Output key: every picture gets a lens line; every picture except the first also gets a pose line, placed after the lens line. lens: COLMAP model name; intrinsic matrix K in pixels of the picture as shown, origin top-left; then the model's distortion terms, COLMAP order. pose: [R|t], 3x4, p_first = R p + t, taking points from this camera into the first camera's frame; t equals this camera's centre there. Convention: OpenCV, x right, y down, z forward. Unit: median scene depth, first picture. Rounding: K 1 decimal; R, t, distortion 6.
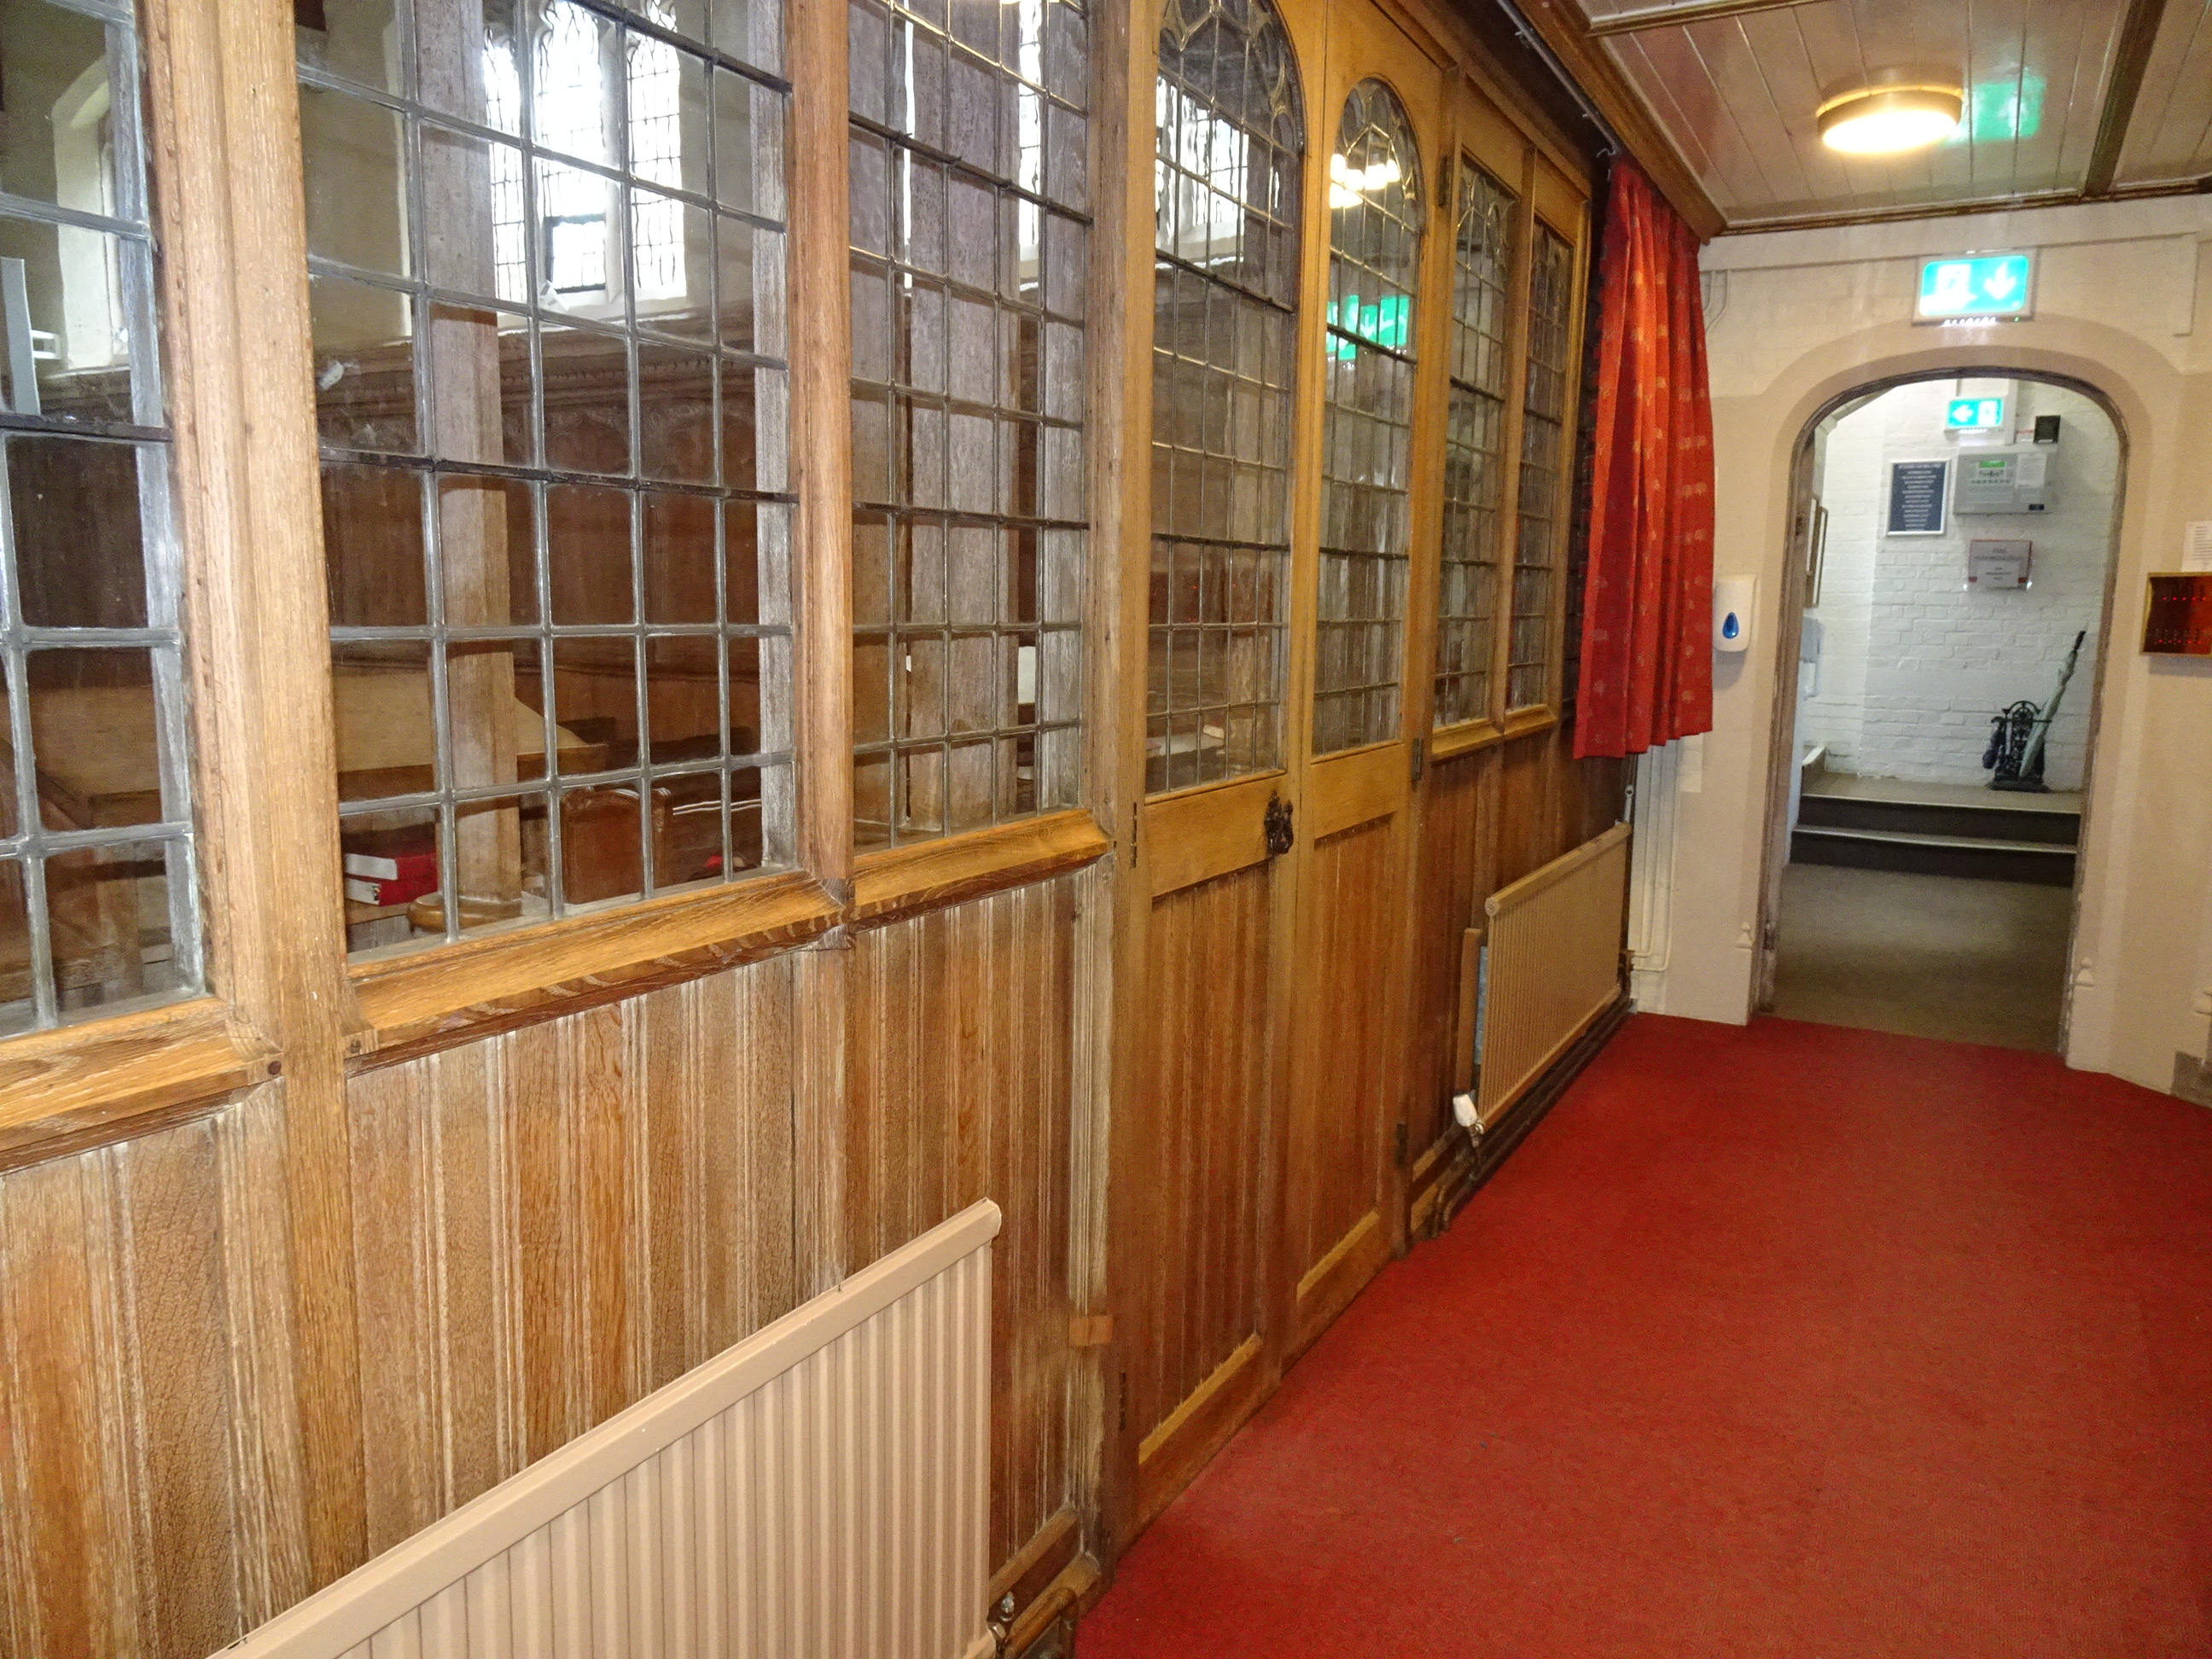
lens RADIAL K [[1592.3, 0, 1118.8], [0, 1592.3, 823.5], [0, 0, 1]] dist [0.012830, -0.002269]
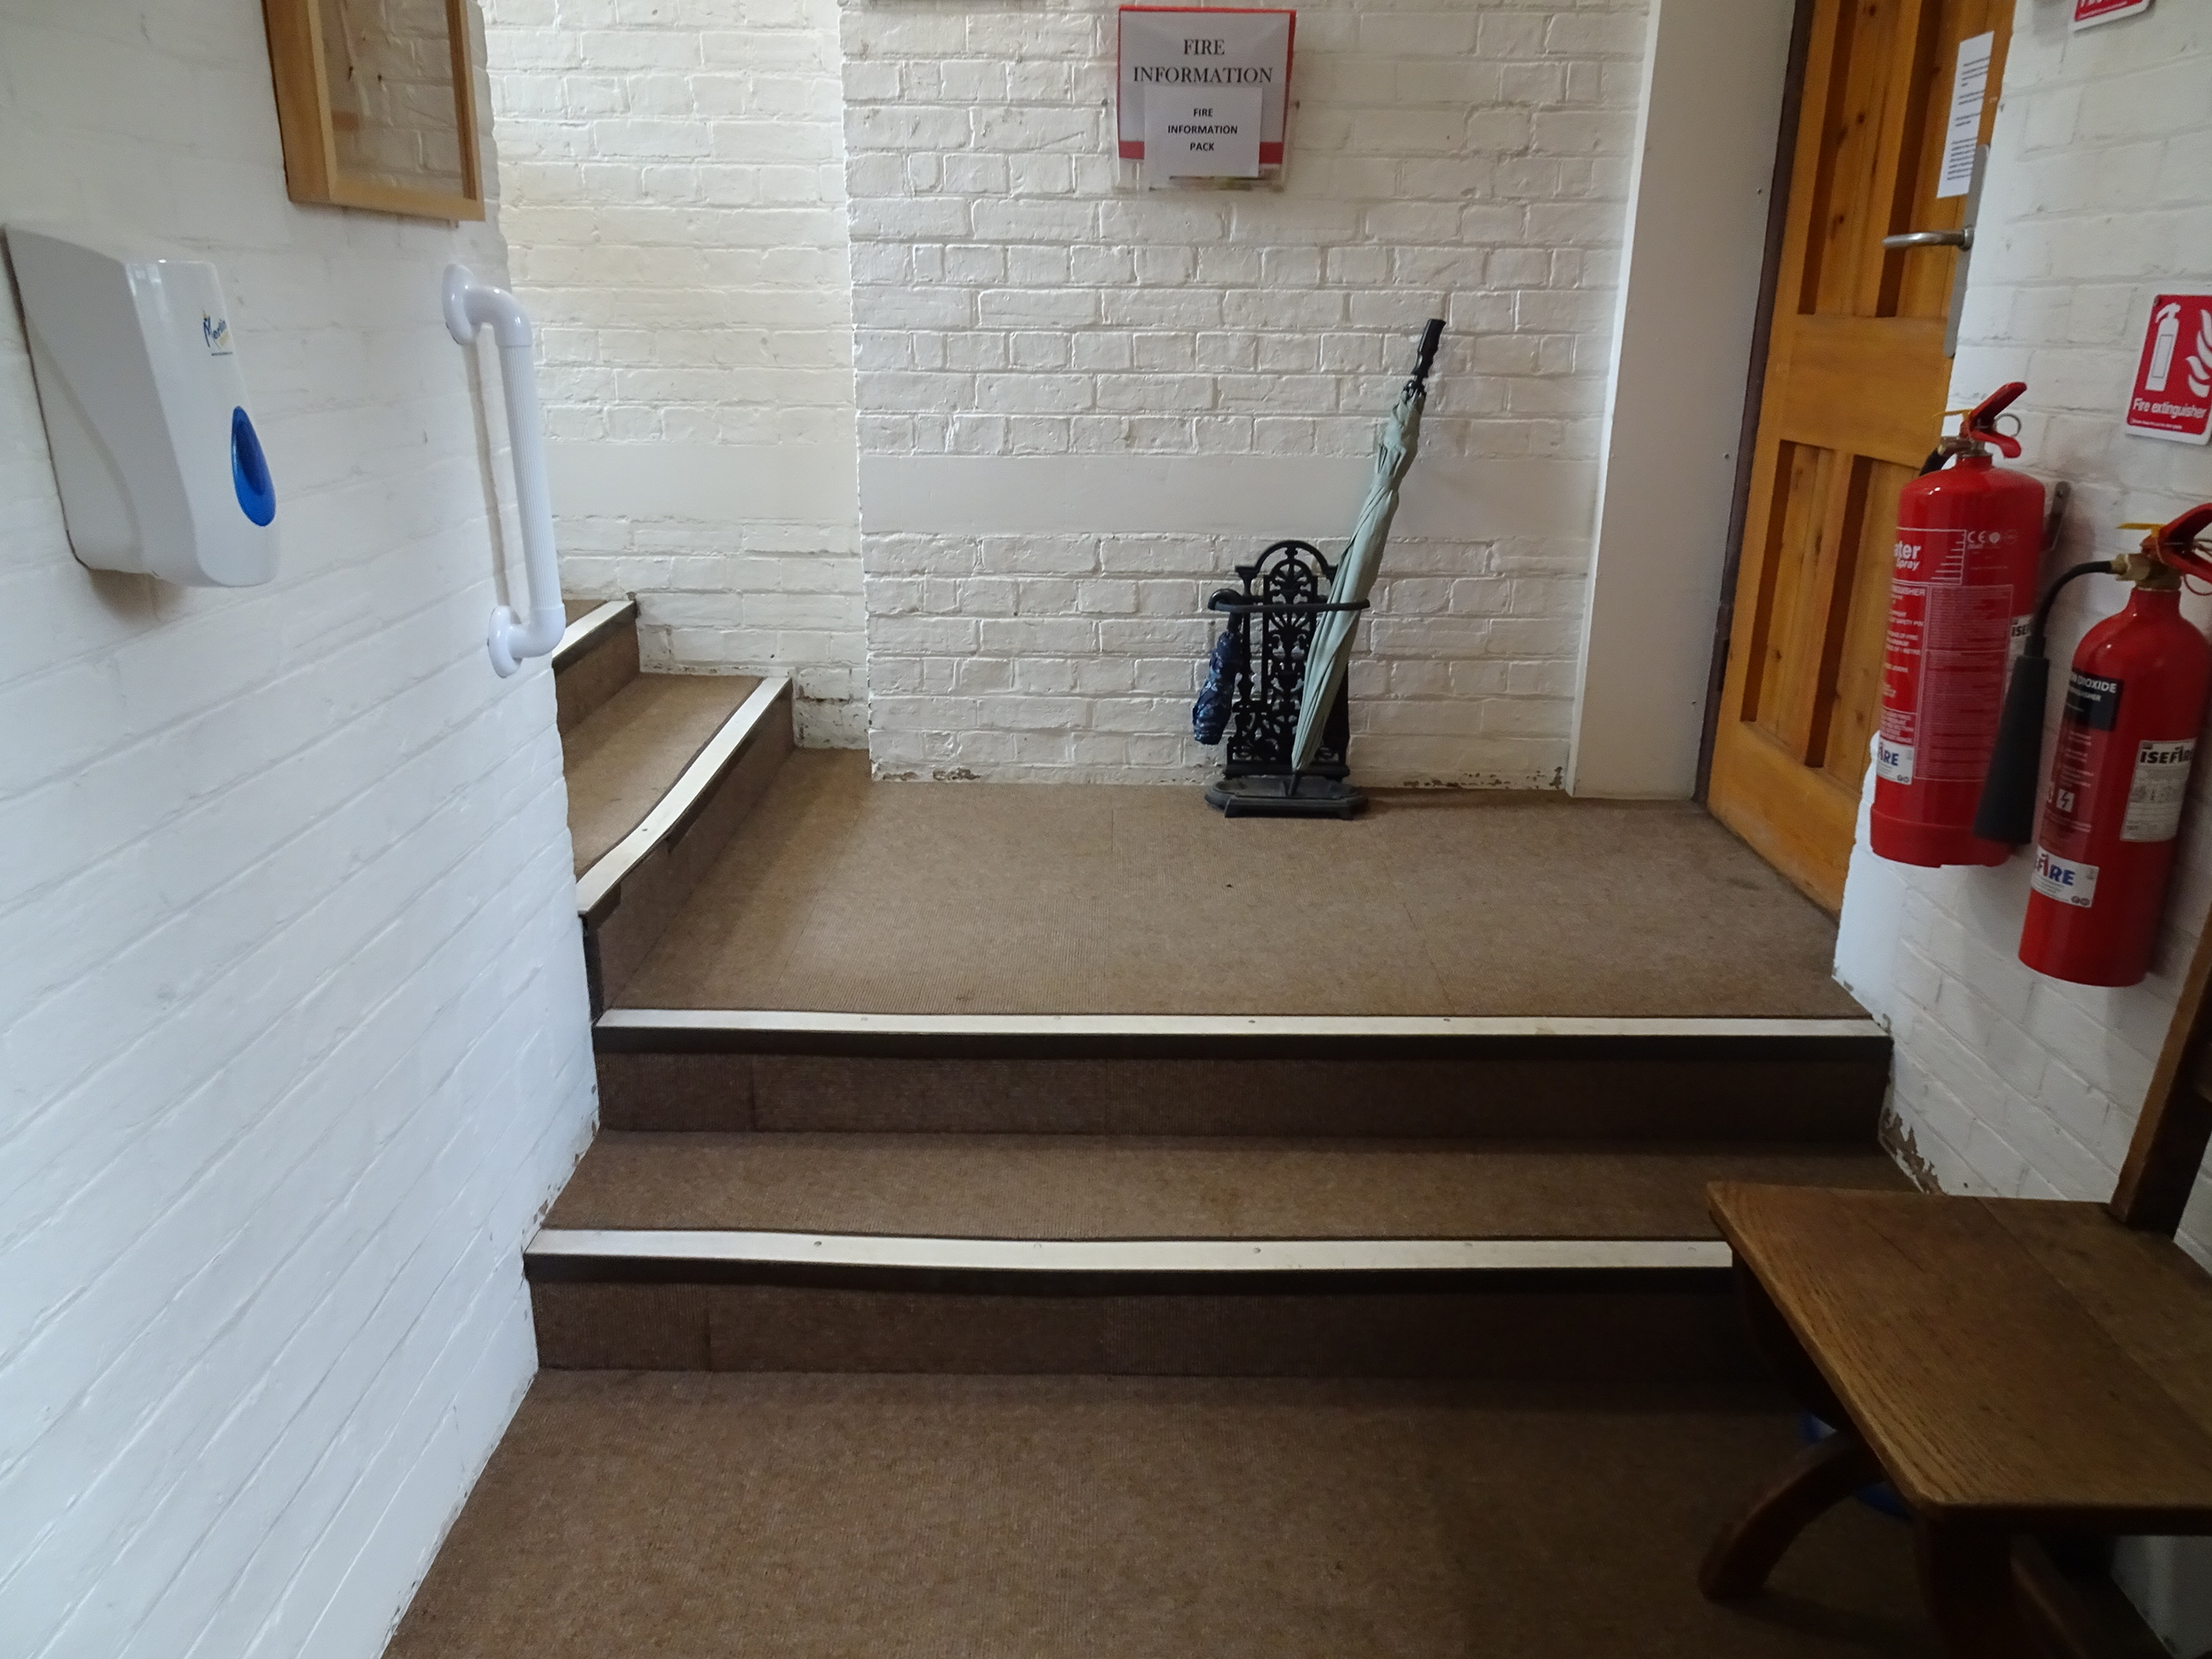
lens RADIAL K [[1592.3, 0, 1097.7], [0, 1592.3, 819.6], [0, 0, 1]] dist [0.012830, -0.002269]
pose [[0.889824, -0.160206, 0.427255, 0.378696], [0.073443, 0.974415, 0.212416, -0.093468], [-0.450354, -0.157634, 0.878825, 0.716283]]
